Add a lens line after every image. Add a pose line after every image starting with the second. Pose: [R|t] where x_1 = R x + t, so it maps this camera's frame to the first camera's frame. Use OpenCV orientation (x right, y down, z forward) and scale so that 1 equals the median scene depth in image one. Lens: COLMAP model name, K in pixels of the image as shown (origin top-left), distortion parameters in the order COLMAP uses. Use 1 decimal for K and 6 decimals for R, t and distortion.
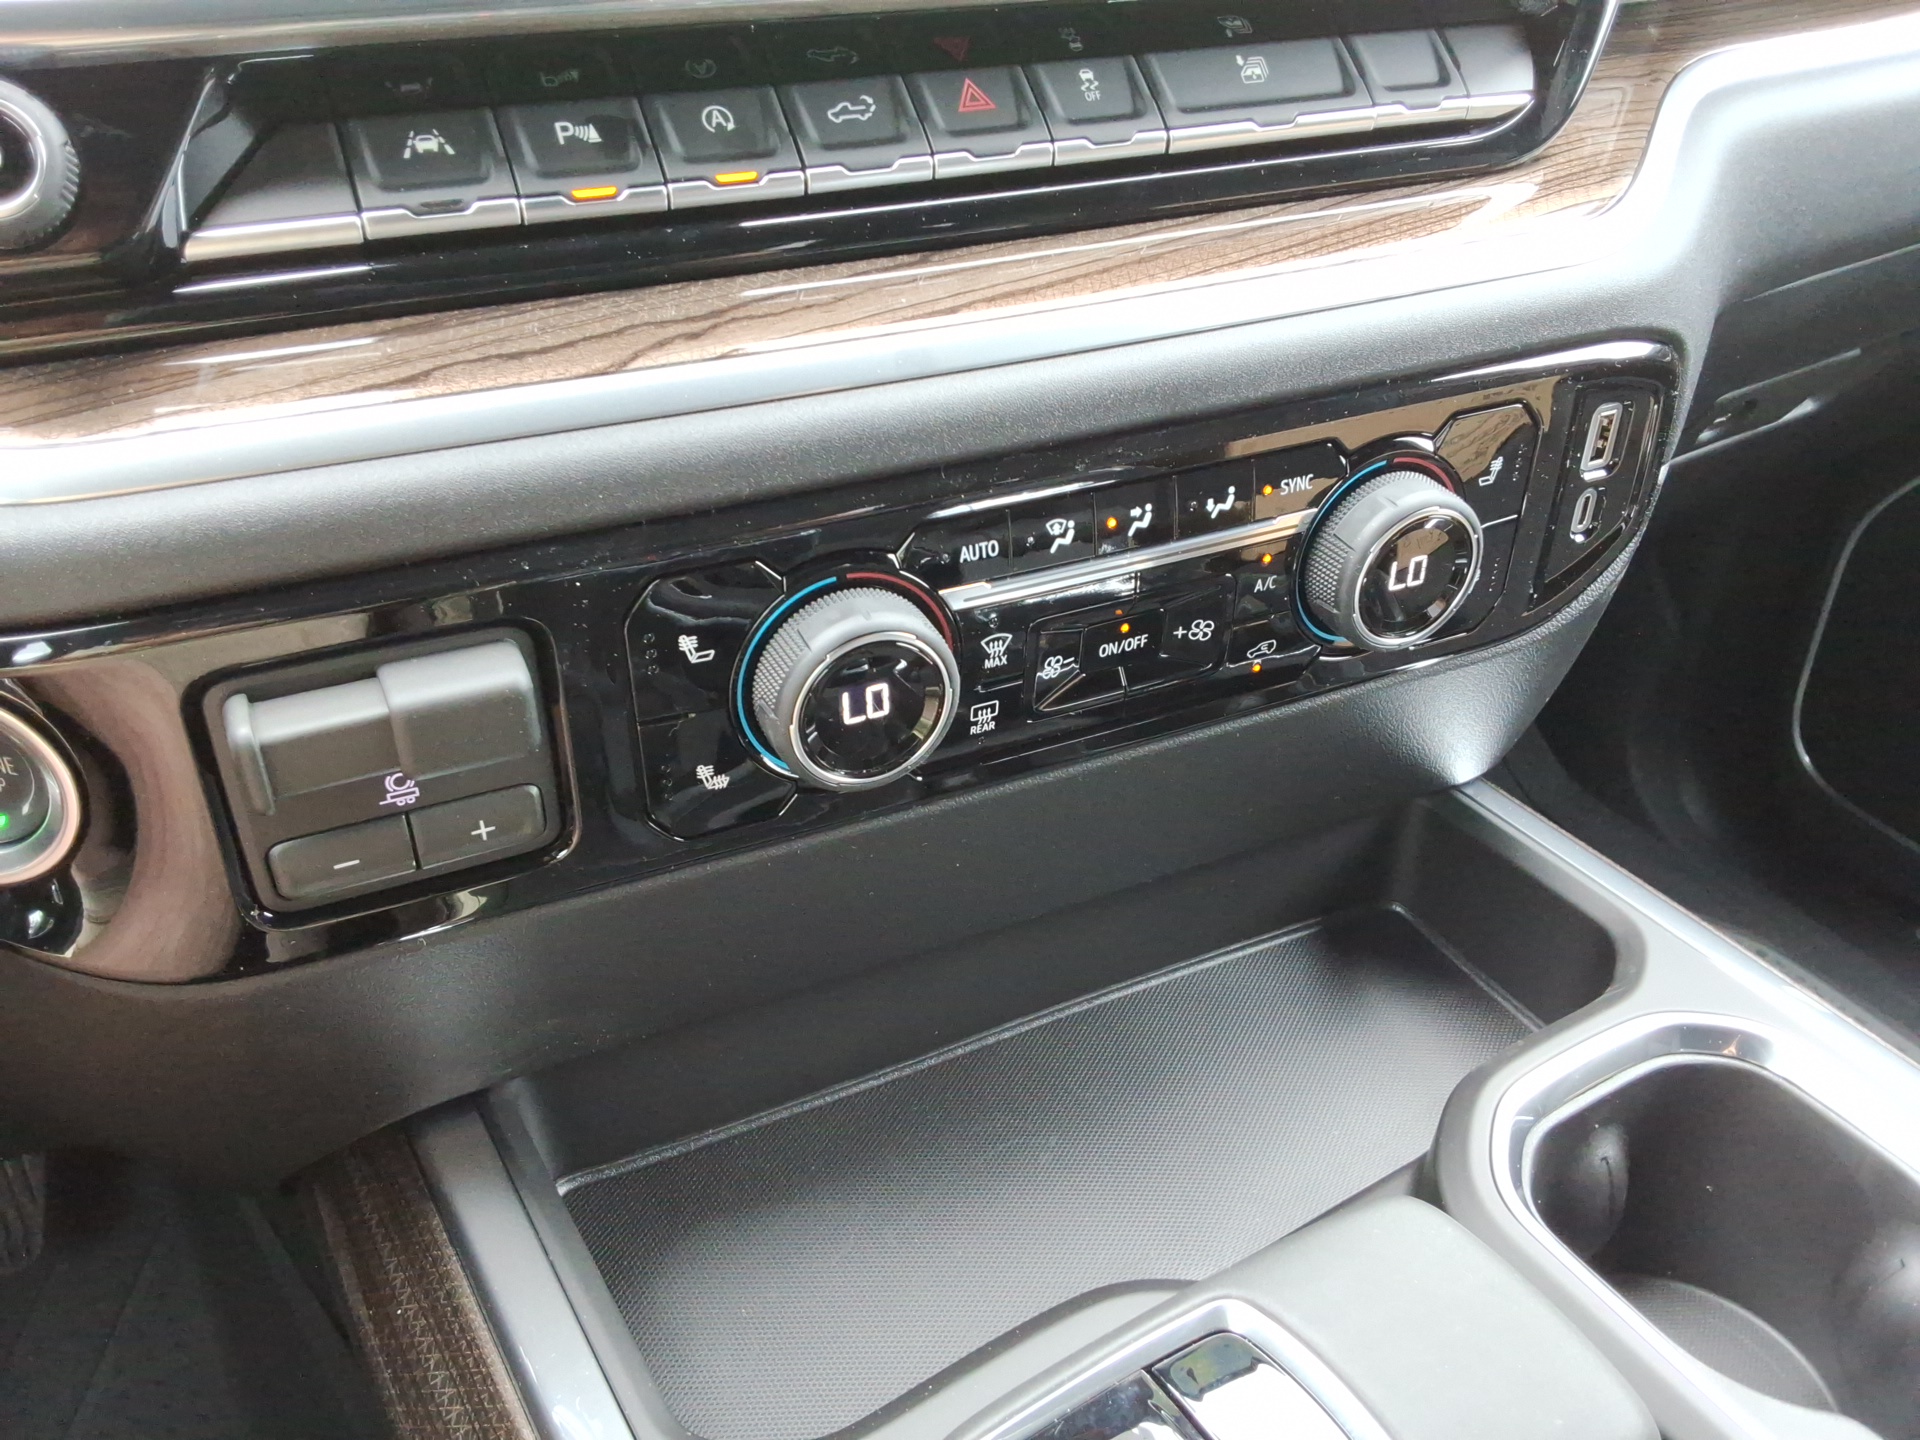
lens RADIAL K [[1544.7, 0, 965.5], [0, 1544.7, 729.4], [0, 0, 1]] dist [0.107283, -0.158063]
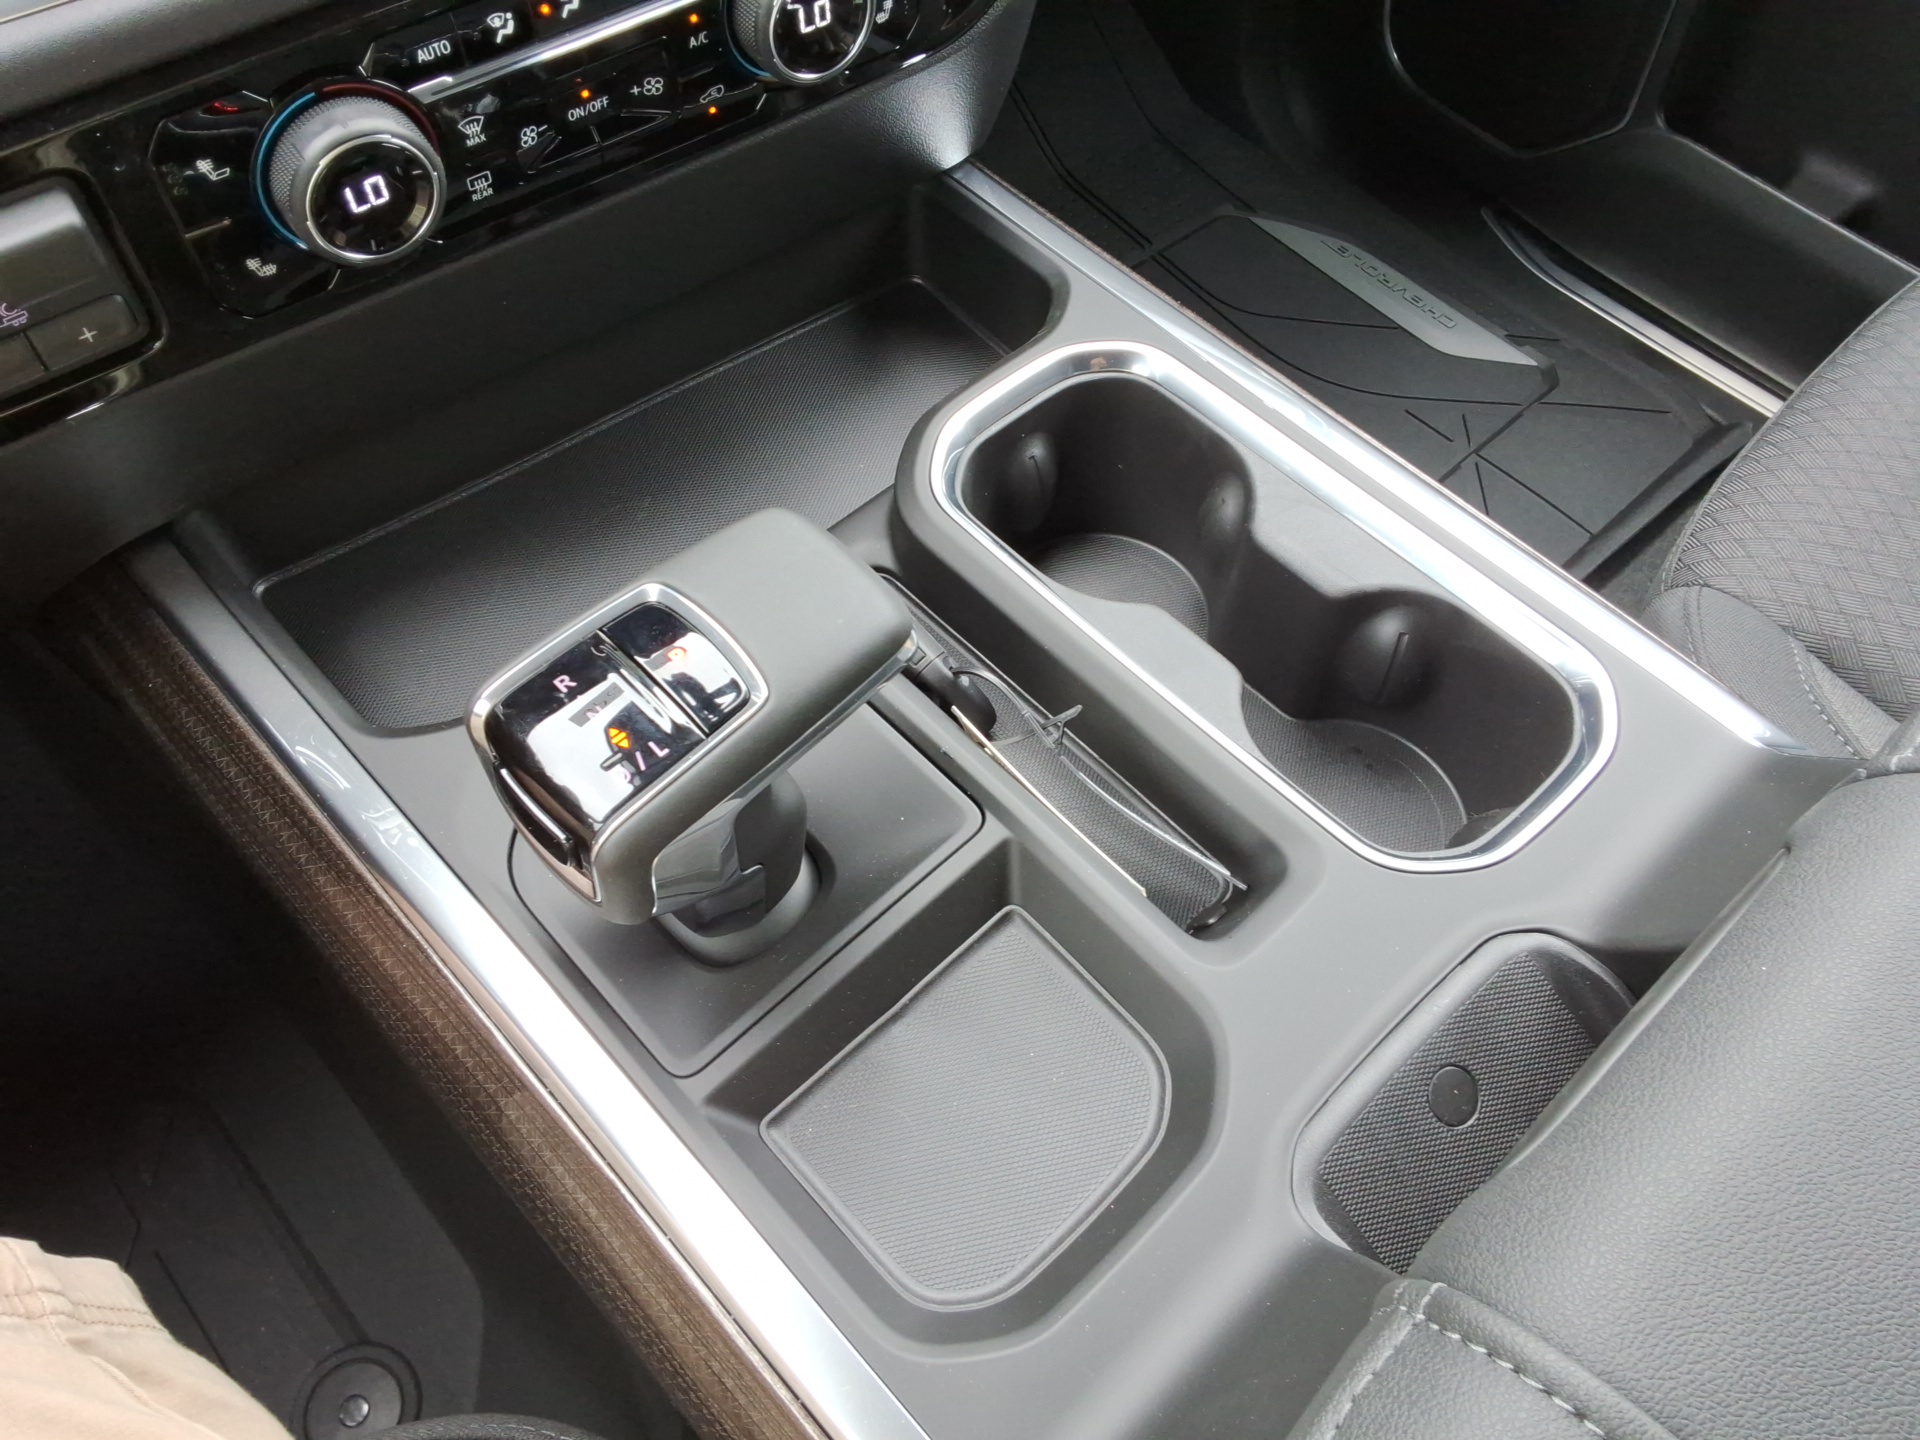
lens RADIAL K [[1544.7, 0, 974.4], [0, 1544.7, 701.1], [0, 0, 1]] dist [0.107283, -0.158063]
pose [[0.983173, -0.155025, 0.096631, 0.212480], [0.106572, 0.916389, 0.385841, -0.071416], [-0.148367, -0.369050, 0.917491, -0.374692]]
